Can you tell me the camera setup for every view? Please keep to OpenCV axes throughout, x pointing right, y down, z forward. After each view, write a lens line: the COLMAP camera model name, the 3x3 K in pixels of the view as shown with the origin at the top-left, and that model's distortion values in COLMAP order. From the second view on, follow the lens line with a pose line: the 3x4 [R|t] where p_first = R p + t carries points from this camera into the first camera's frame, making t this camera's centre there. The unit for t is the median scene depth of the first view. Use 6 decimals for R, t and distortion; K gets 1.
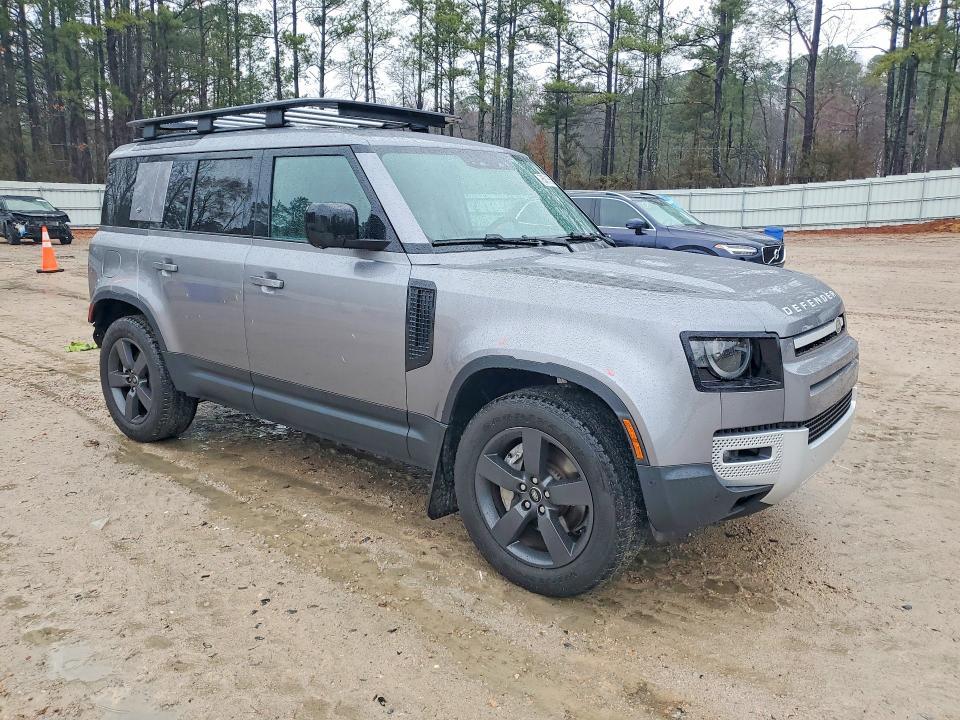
lens RADIAL K [[764.1, 0, 485.0], [0, 764.1, 366.4], [0, 0, 1]] dist [0.013254, 0.001615]
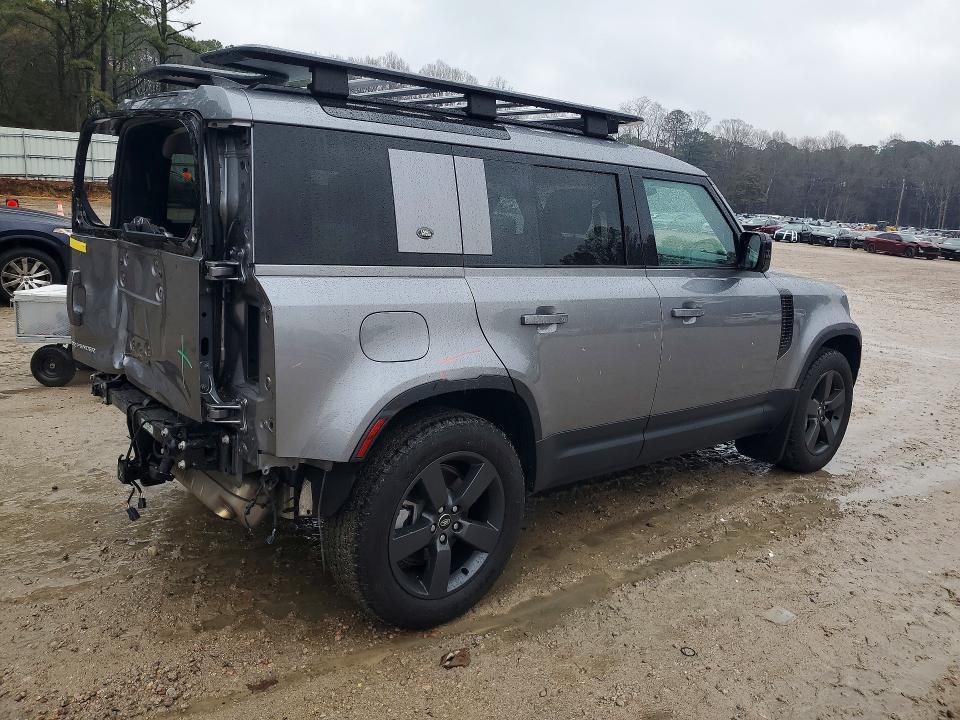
lens RADIAL K [[764.1, 0, 484.6], [0, 764.1, 357.2], [0, 0, 1]] dist [0.013254, 0.001615]
pose [[0.179853, -0.196414, 0.963885, -1.411020], [0.154309, 0.973366, 0.169553, -0.285133], [-0.971515, 0.118241, 0.205372, 1.190152]]
